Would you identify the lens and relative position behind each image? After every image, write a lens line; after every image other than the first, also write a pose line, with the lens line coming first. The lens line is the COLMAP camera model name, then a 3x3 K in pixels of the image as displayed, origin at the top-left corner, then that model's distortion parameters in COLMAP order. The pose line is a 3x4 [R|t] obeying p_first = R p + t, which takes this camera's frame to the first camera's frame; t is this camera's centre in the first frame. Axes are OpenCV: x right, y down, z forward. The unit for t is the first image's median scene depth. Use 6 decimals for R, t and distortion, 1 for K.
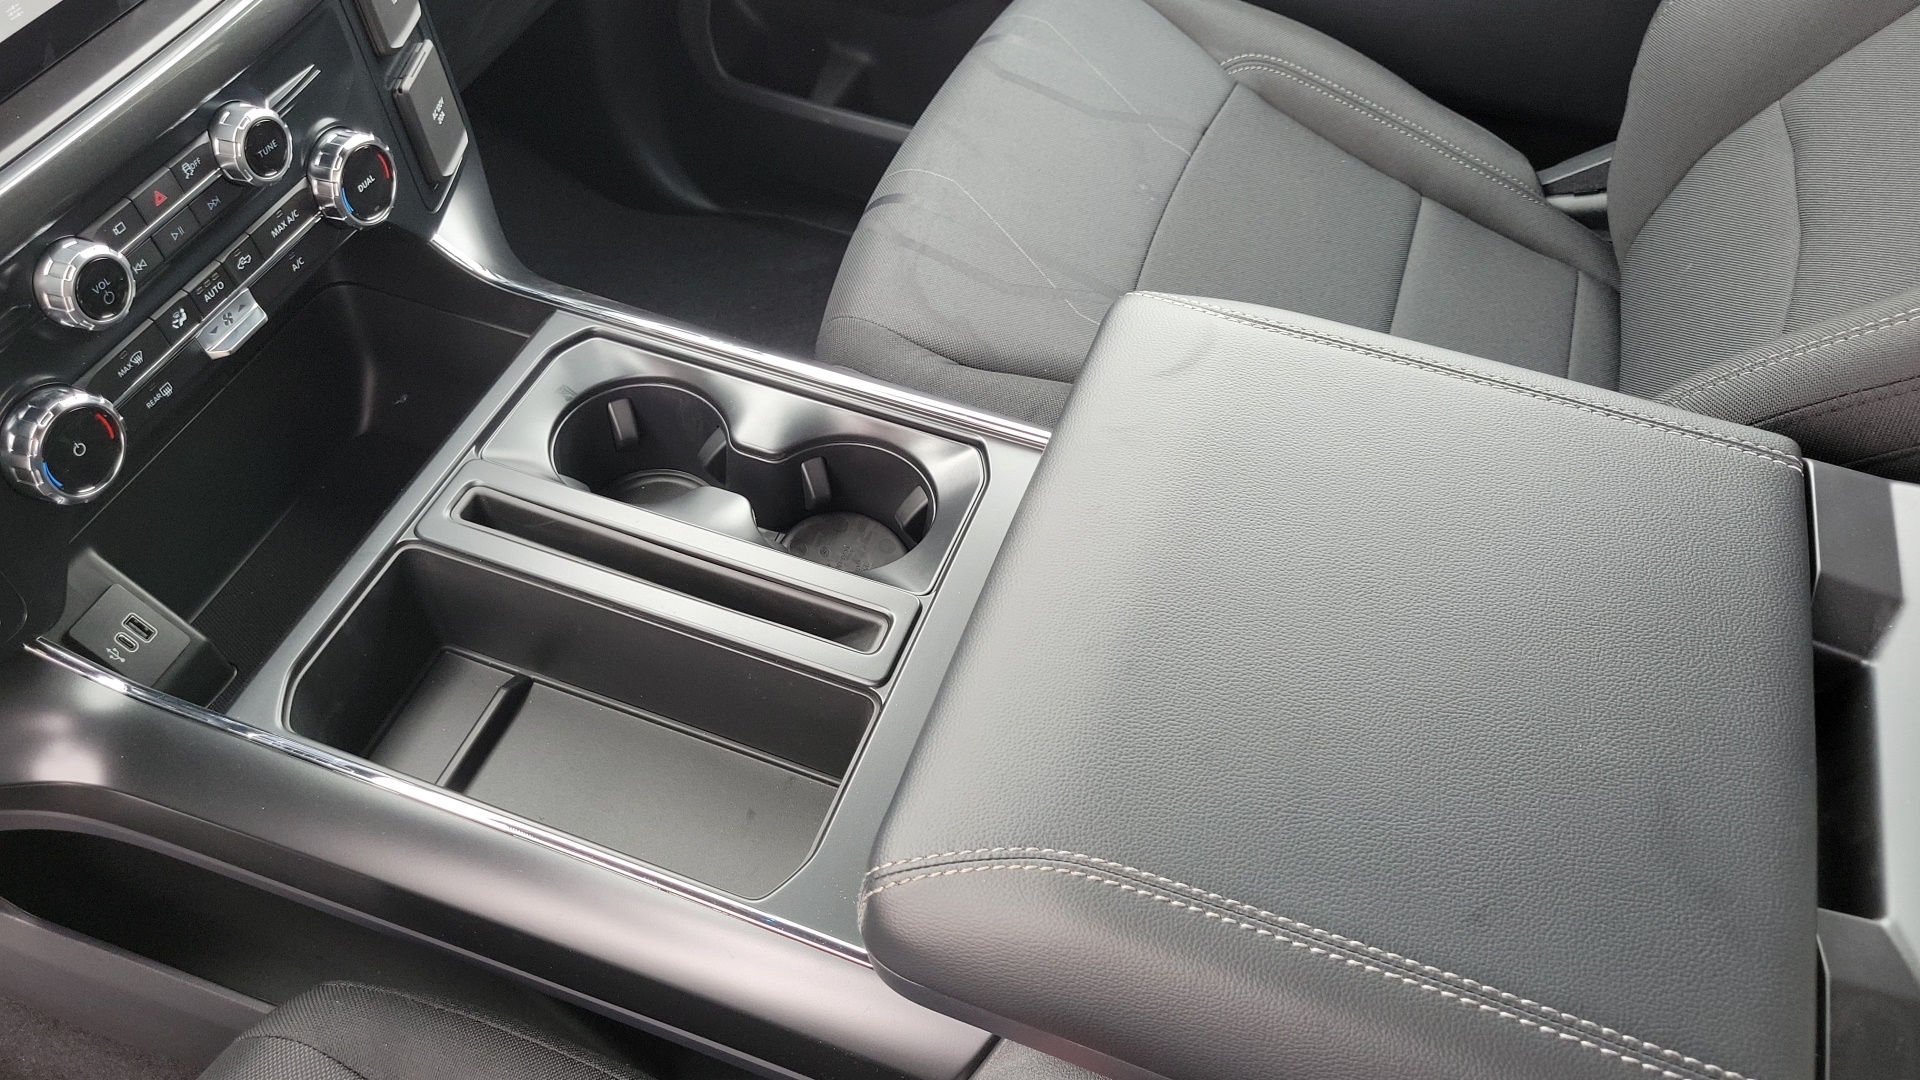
lens RADIAL K [[1464.5, 0, 960.0], [0, 1464.5, 540.0], [0, 0, 1]] dist [0.004540, -0.001488]
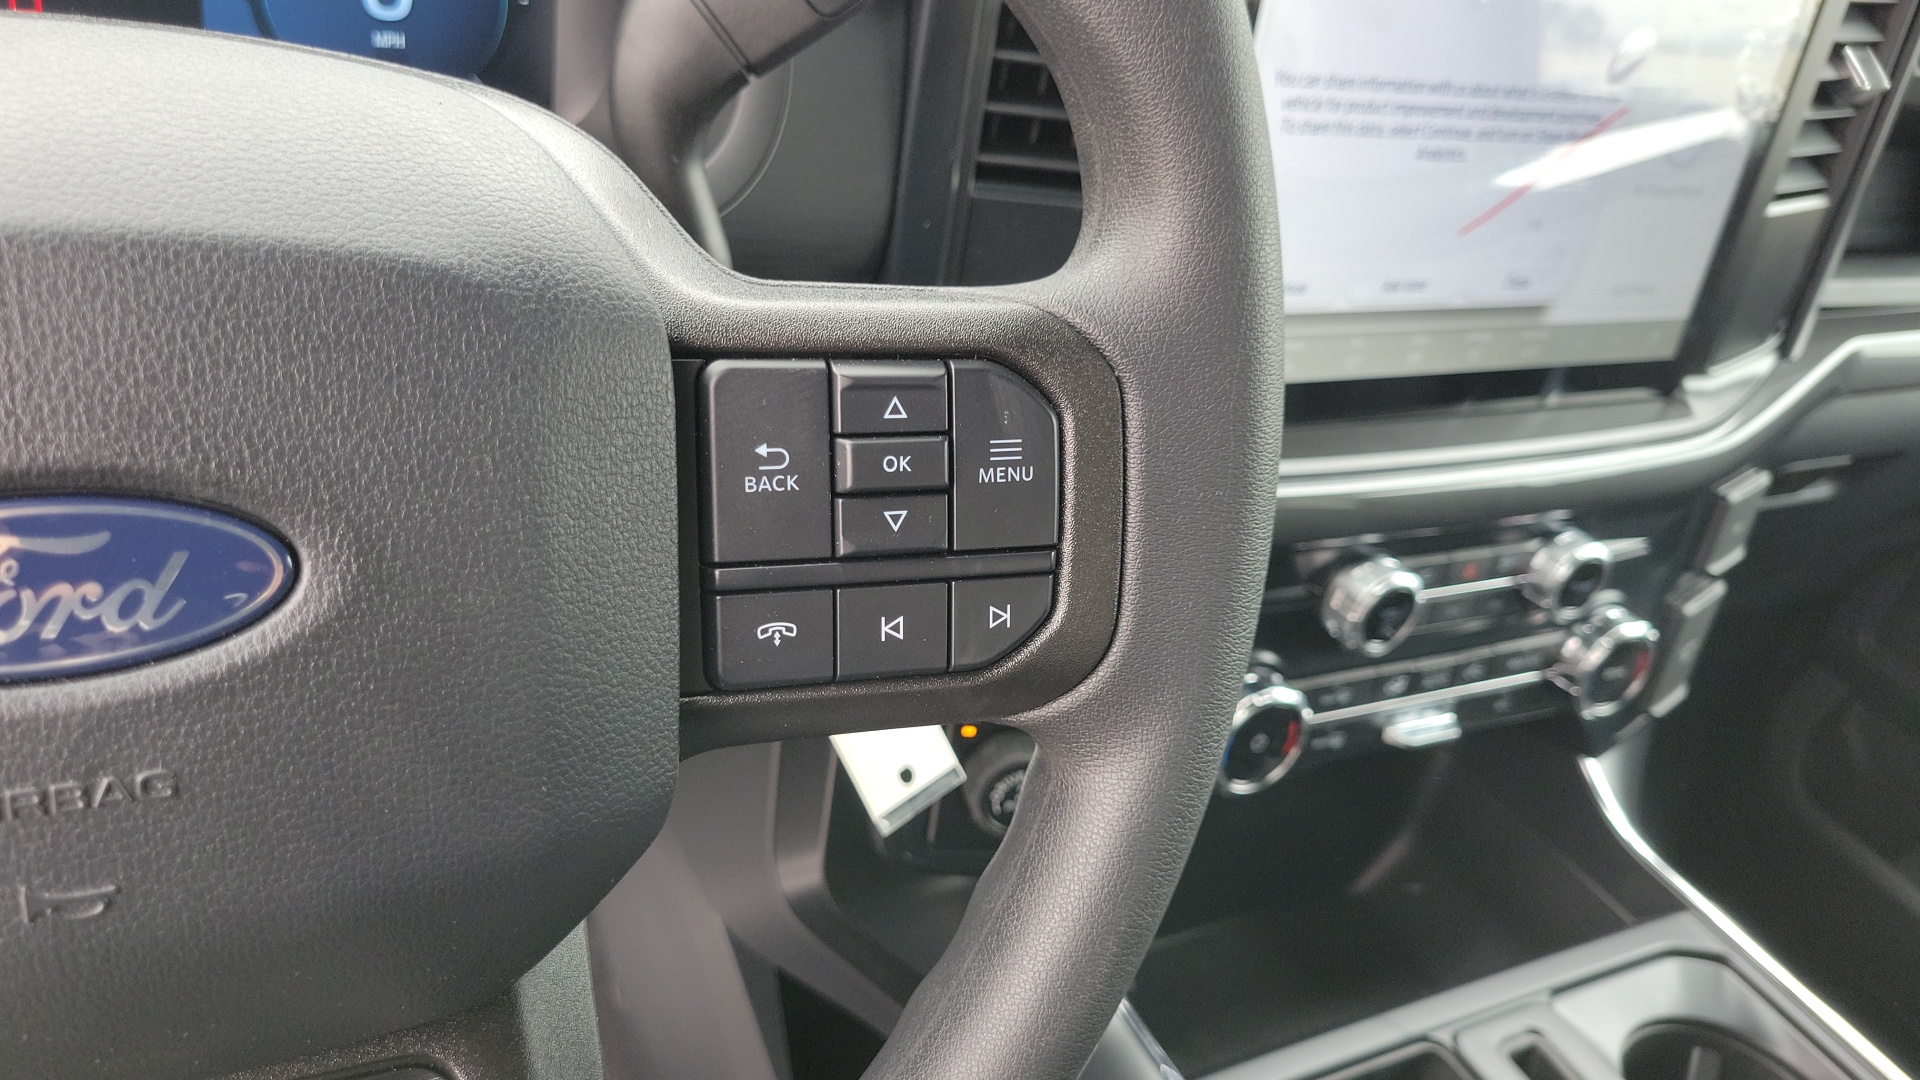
lens RADIAL K [[1489.7, 0, 915.2], [0, 1489.7, 540.7], [0, 0, 1]] dist [-0.001005, -0.002561]
pose [[0.719310, 0.443402, -0.534778, -0.279618], [-0.617317, 0.761046, -0.199320, 0.138557], [0.318612, 0.473500, 0.821148, 0.106399]]
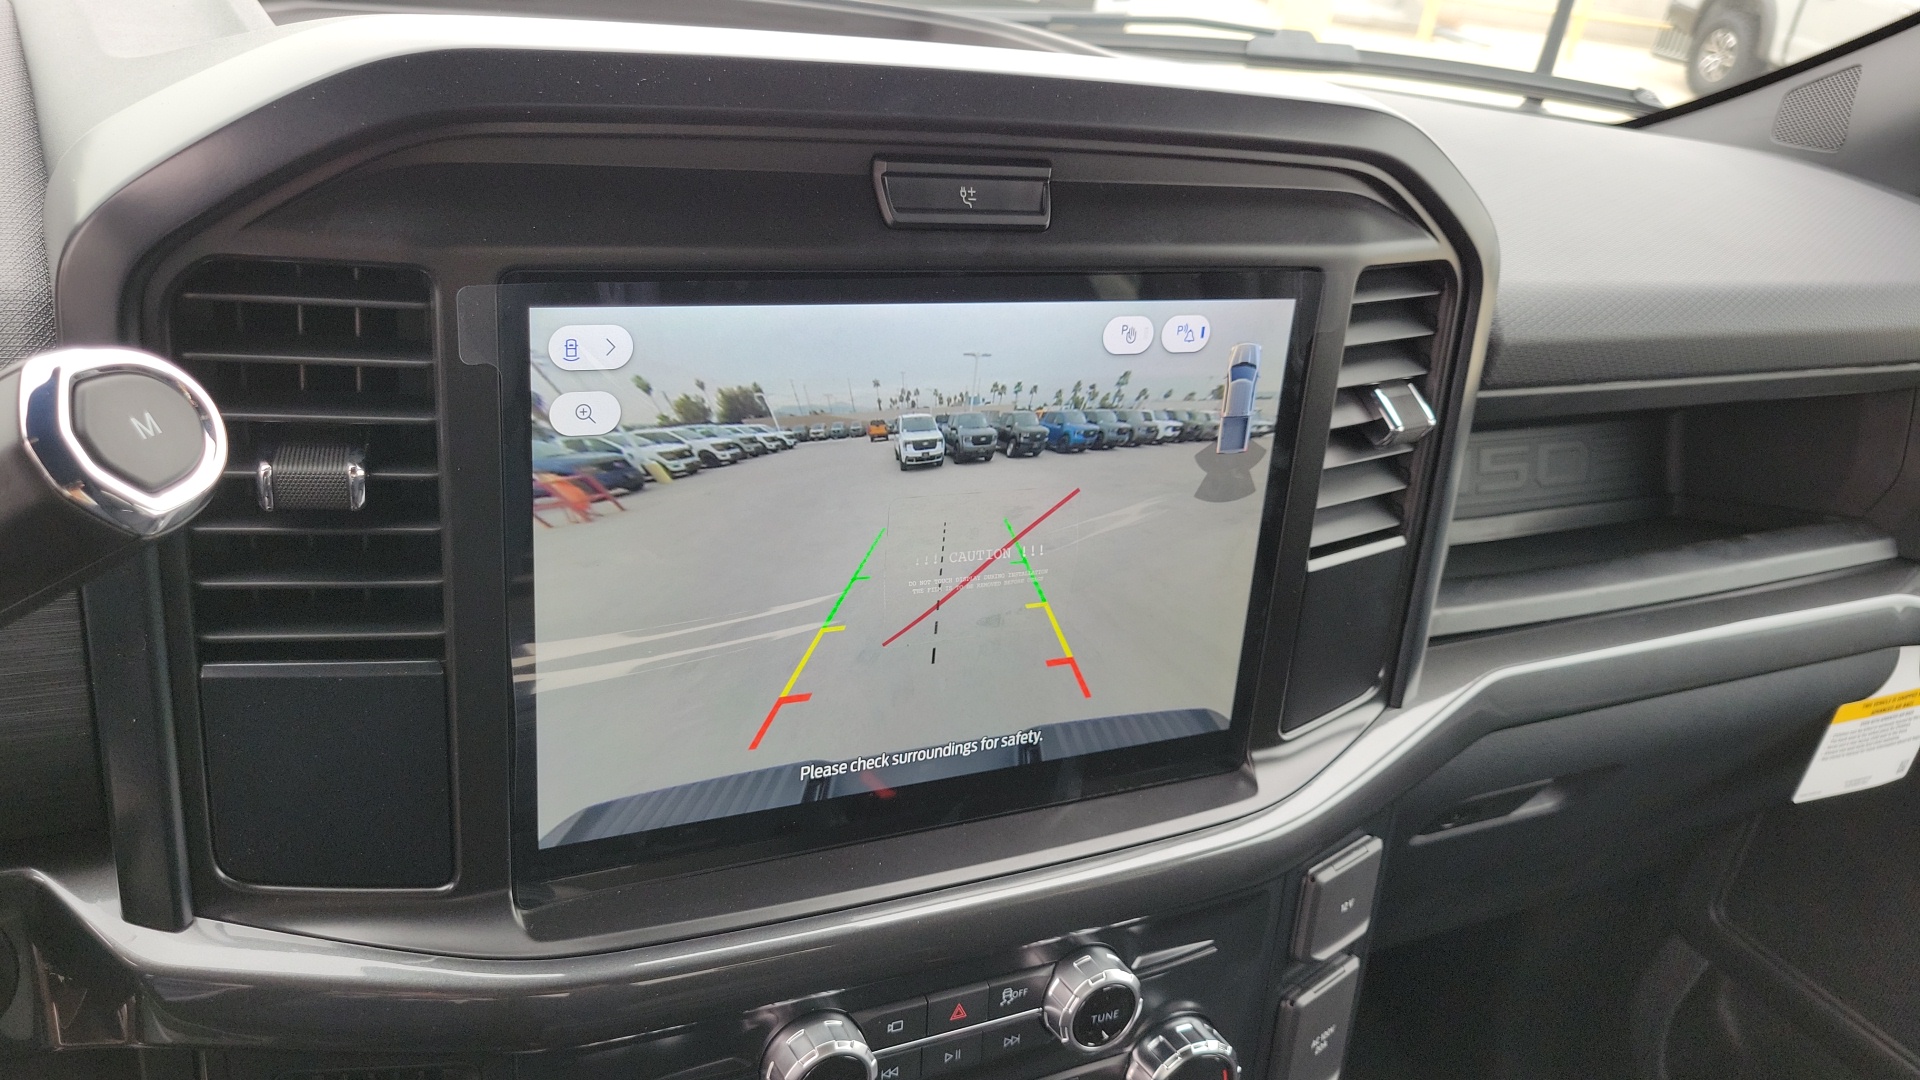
lens RADIAL K [[1490.1, 0, 939.2], [0, 1490.1, 560.9], [0, 0, 1]] dist [0.003820, 0.000480]
pose [[0.731072, 0.340294, -0.591383, -0.144440], [-0.581602, 0.764001, -0.279359, -0.172242], [0.356753, 0.548181, 0.756456, 0.227071]]
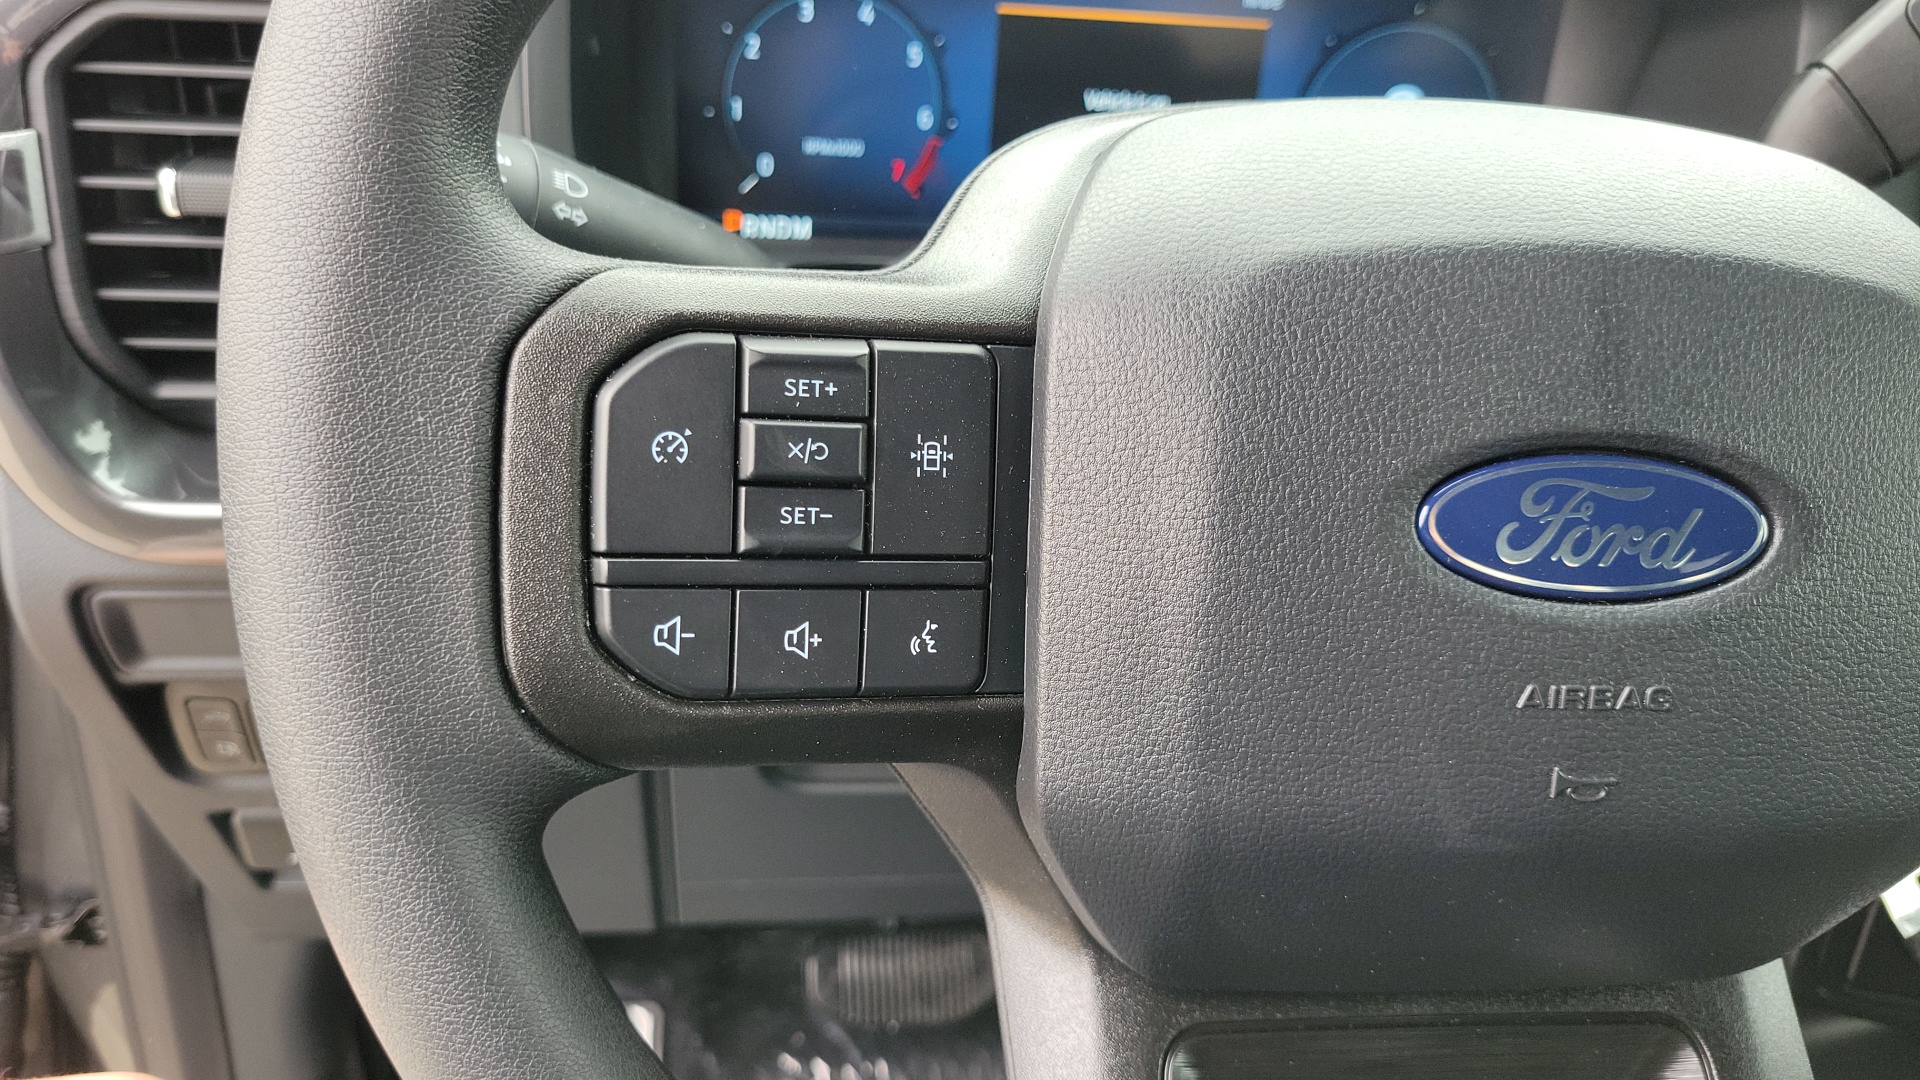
lens RADIAL K [[1490.1, 0, 939.2], [0, 1490.1, 560.9], [0, 0, 1]] dist [0.003820, 0.000480]
pose [[0.454435, 0.420307, -0.785386, -0.332378], [-0.717235, 0.695516, -0.042790, 0.318714], [0.528264, 0.582752, 0.617525, -0.004693]]
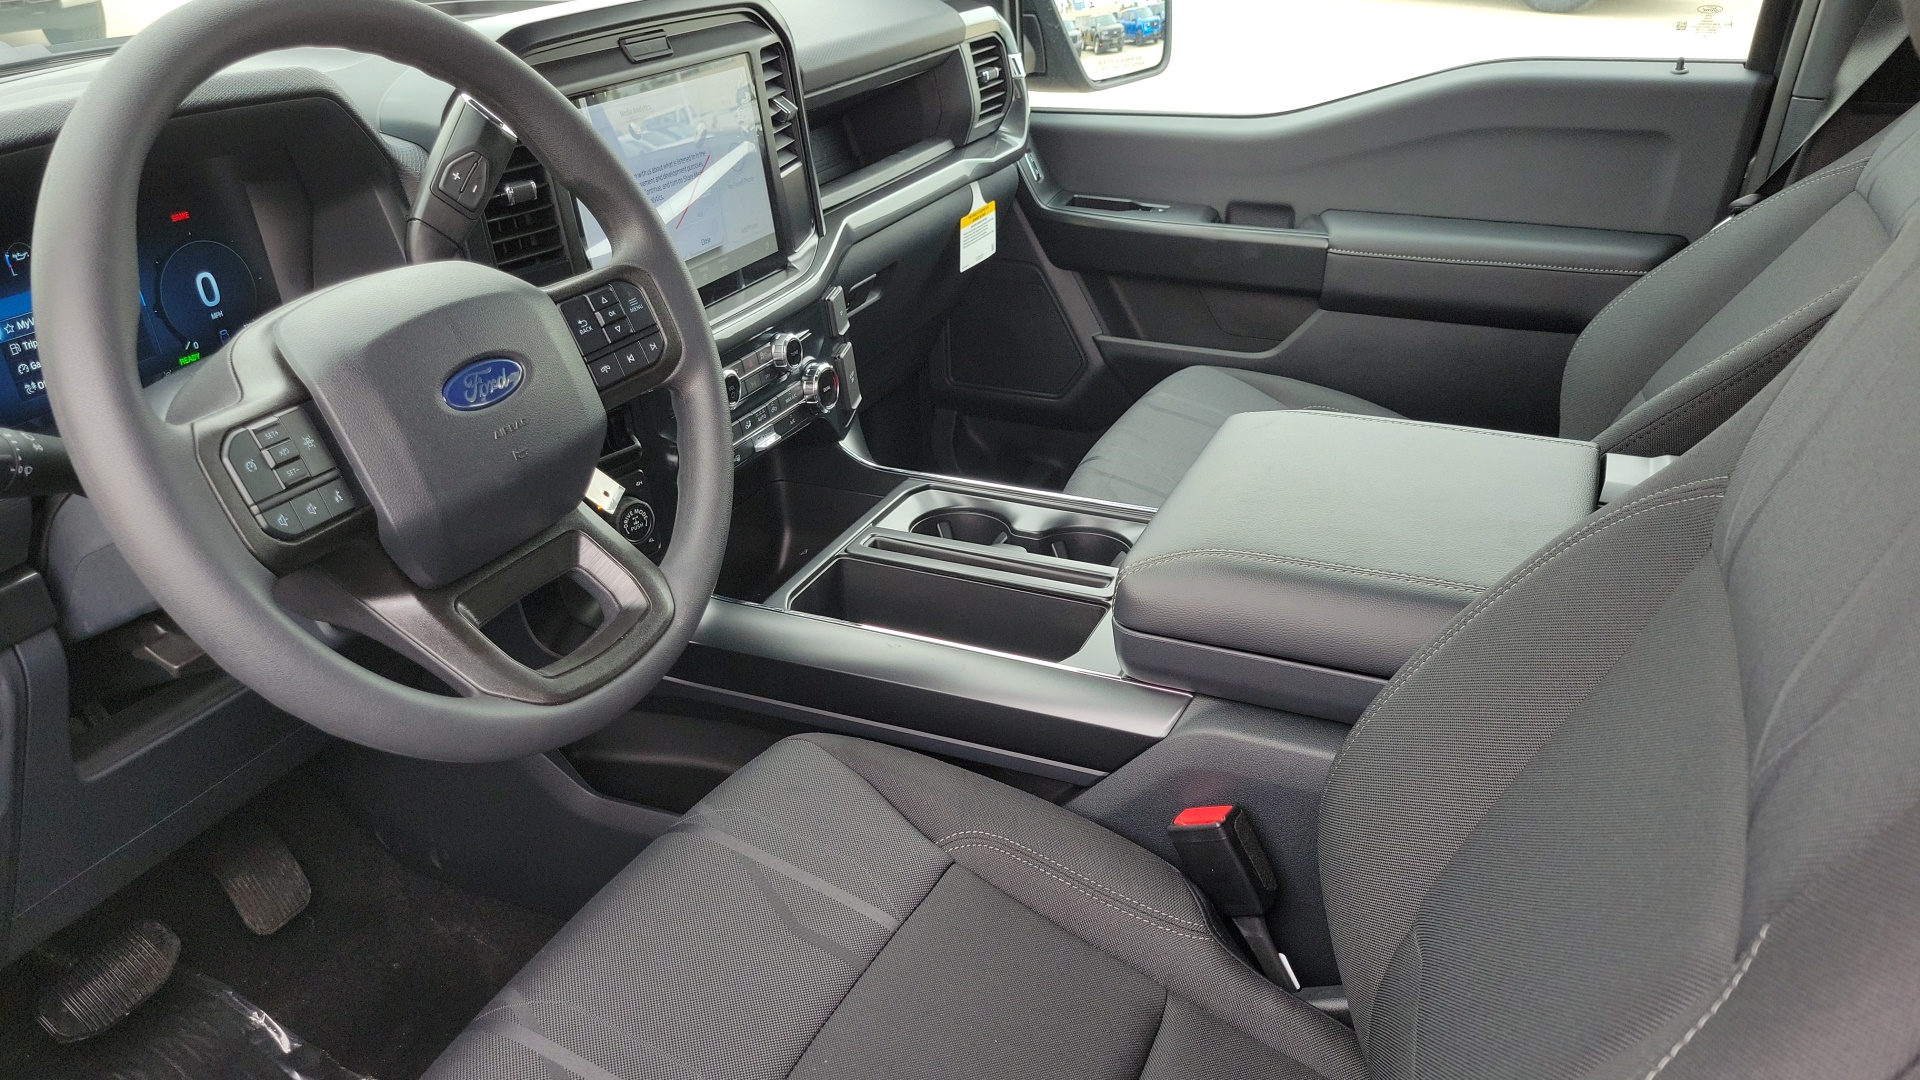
lens RADIAL K [[1451.1, 0, 920.4], [0, 1451.1, 549.8], [0, 0, 1]] dist [0.030508, 0.002091]
pose [[0.992980, -0.027027, -0.115150, -0.075616], [-0.022918, 0.911130, -0.411482, 0.761742], [0.116038, 0.411233, 0.904114, -0.641646]]
